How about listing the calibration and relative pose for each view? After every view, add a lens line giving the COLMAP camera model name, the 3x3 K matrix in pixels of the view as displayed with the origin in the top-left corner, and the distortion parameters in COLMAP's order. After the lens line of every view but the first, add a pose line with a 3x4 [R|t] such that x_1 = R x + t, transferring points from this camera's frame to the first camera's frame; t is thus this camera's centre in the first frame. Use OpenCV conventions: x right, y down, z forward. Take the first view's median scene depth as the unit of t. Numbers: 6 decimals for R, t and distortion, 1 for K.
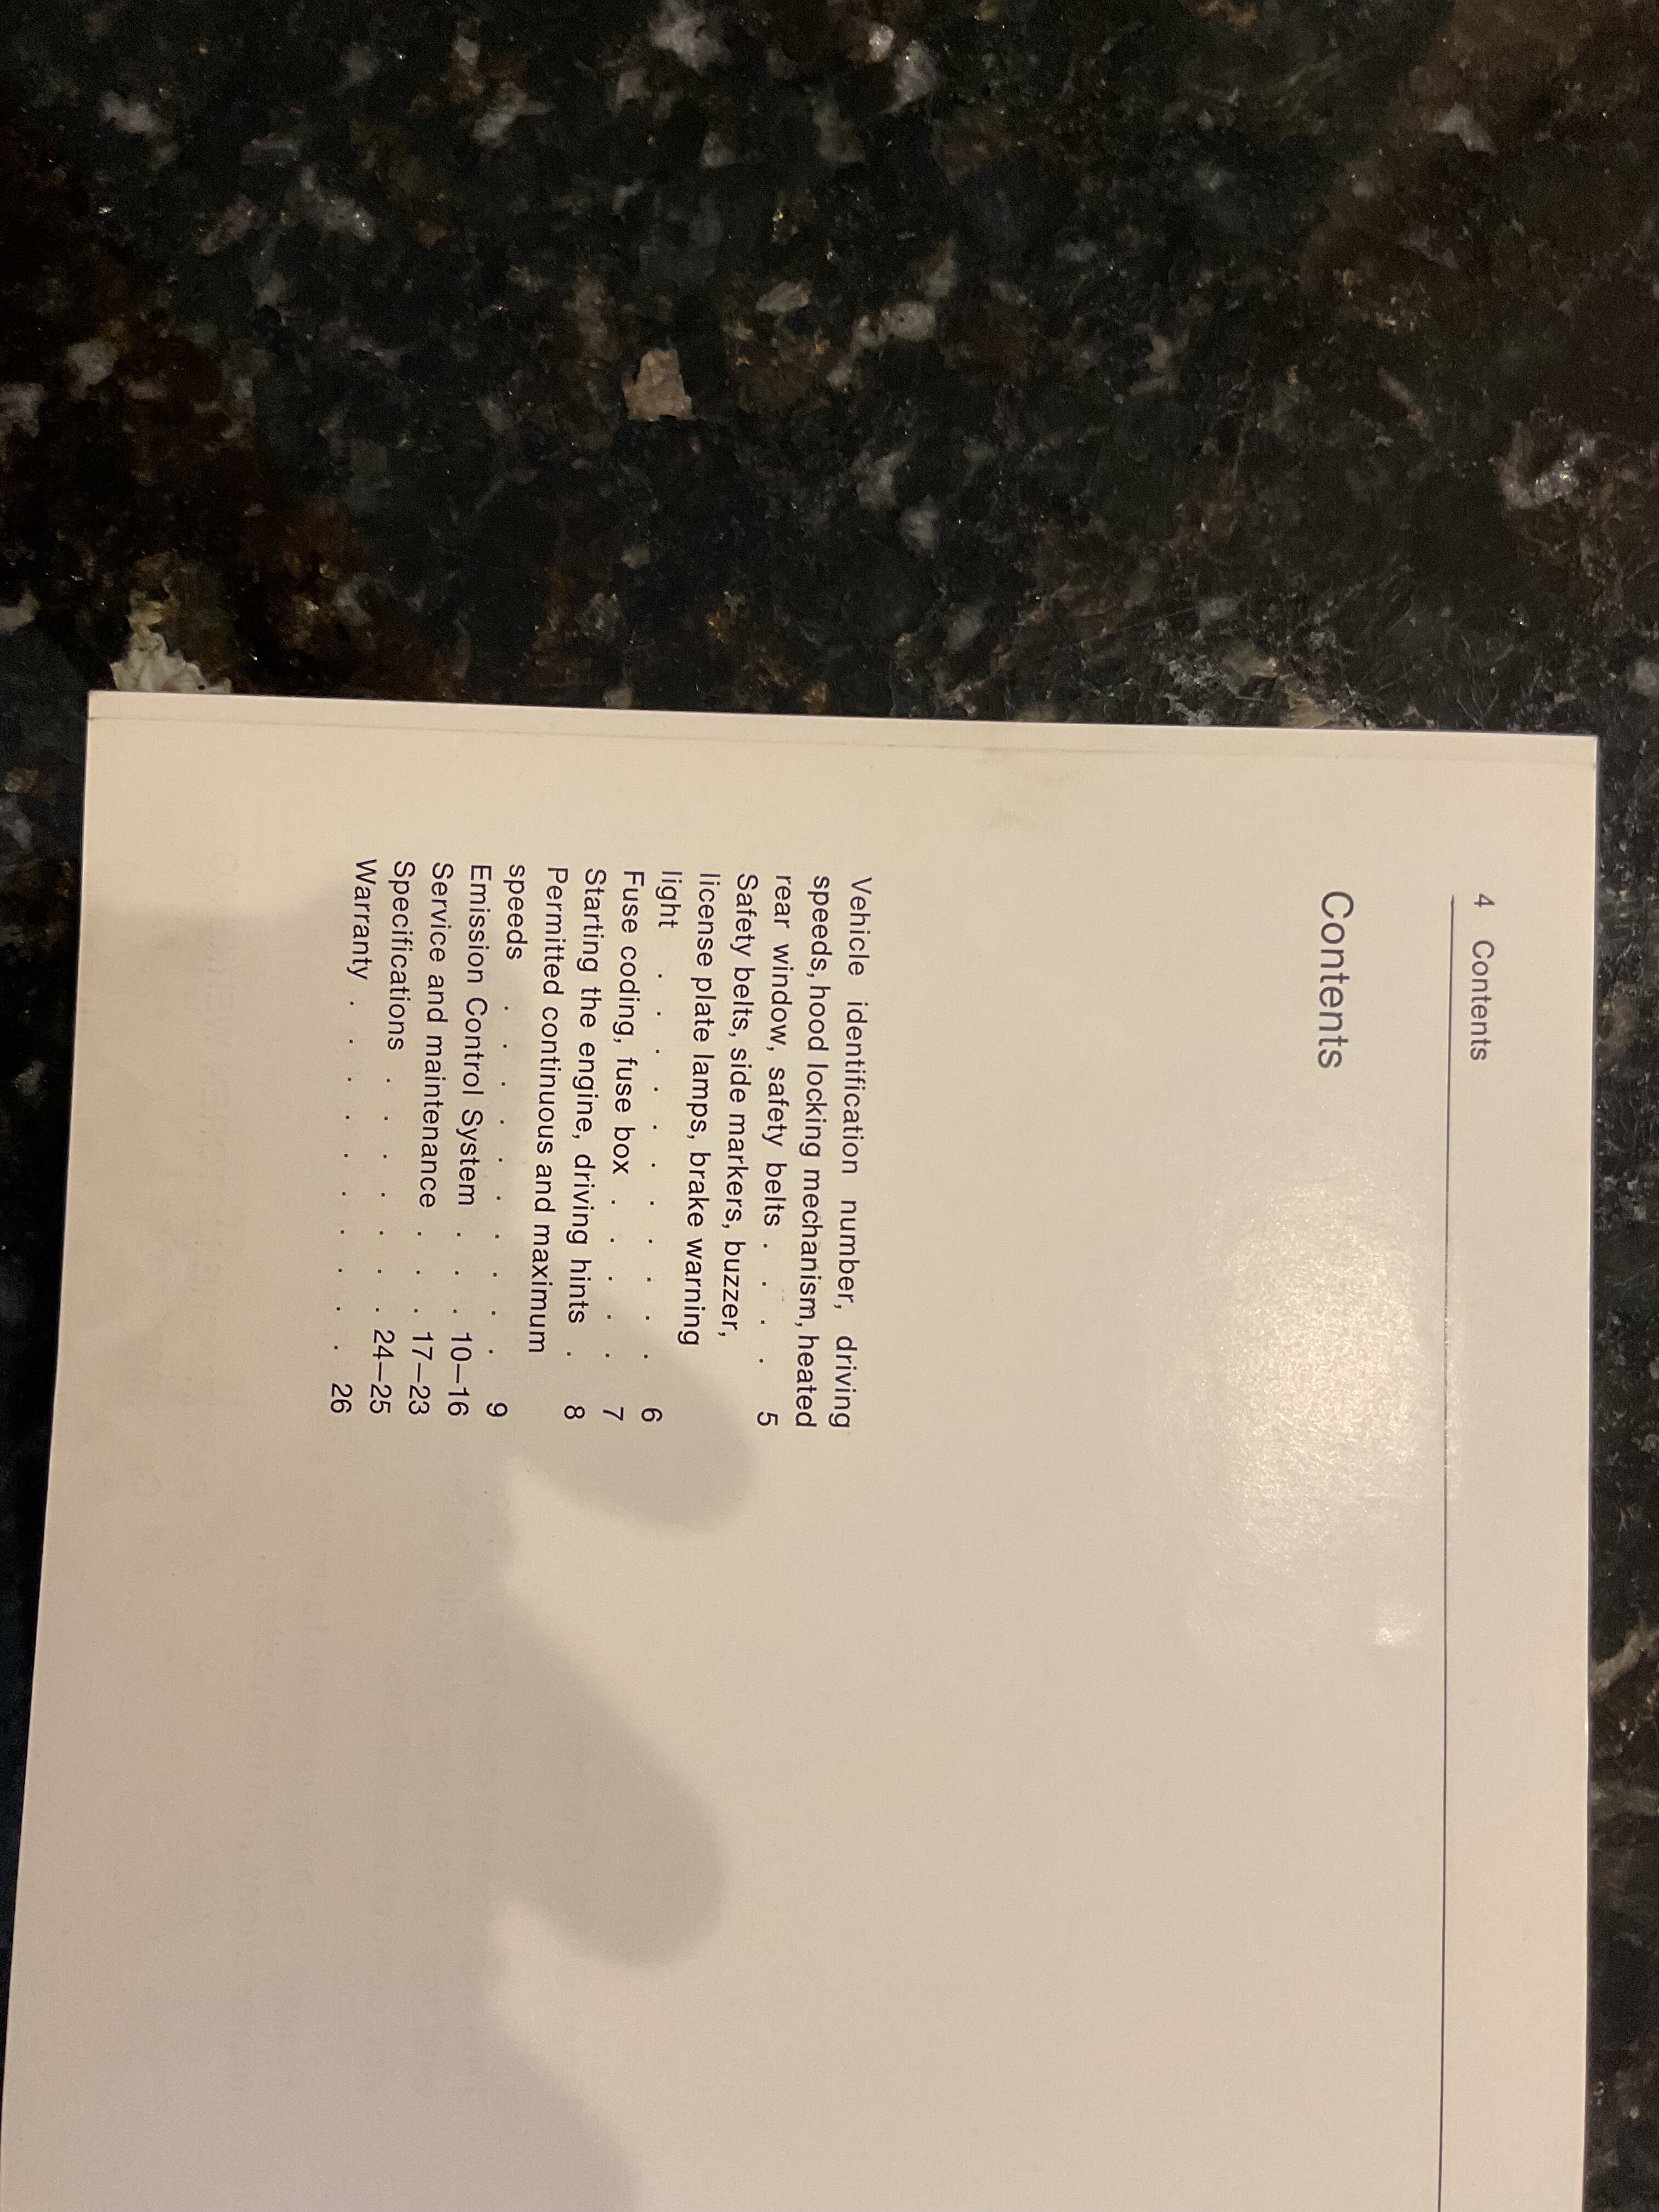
lens RADIAL K [[1871.9, 0, 826.8], [0, 1871.9, 1105.2], [0, 0, 1]] dist [-0.001362, -0.017971]
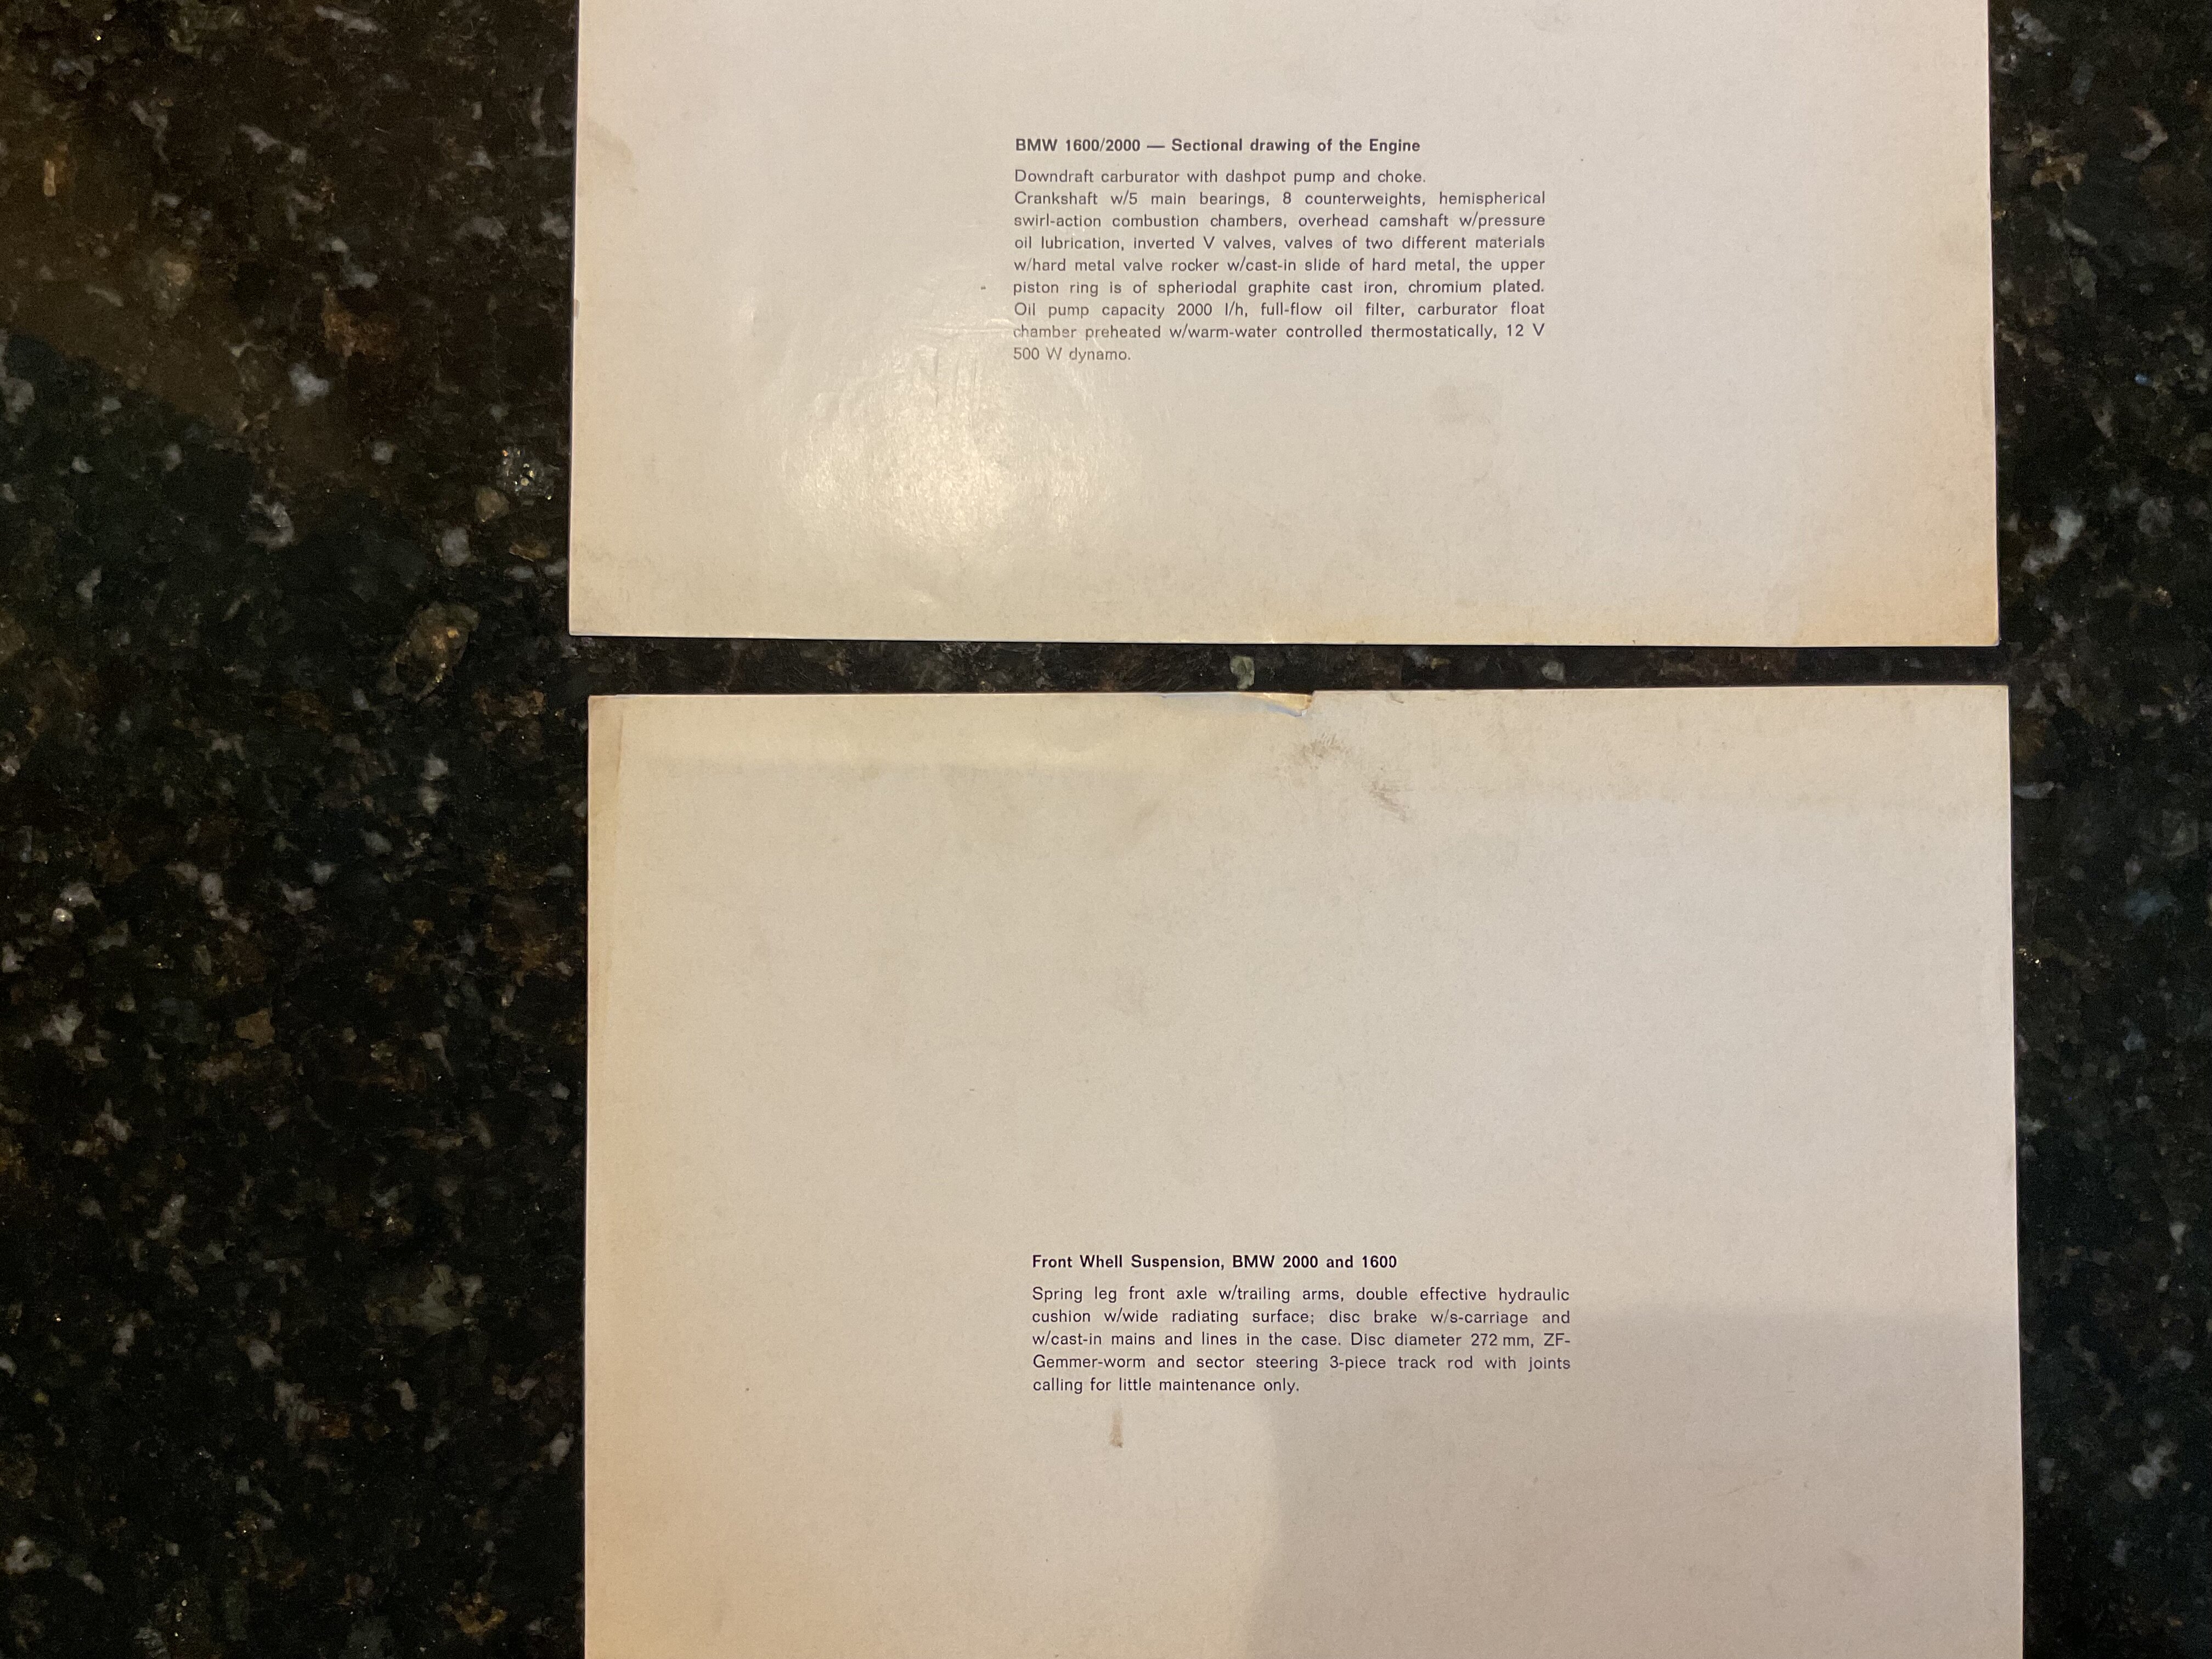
lens RADIAL K [[1871.9, 0, 1105.1], [0, 1871.9, 830.6], [0, 0, 1]] dist [-0.001362, -0.017971]
pose [[-0.071749, -0.997191, 0.021496, -0.000493], [0.956007, -0.062608, 0.286583, -0.115343], [-0.284432, 0.041113, 0.957814, -0.925630]]
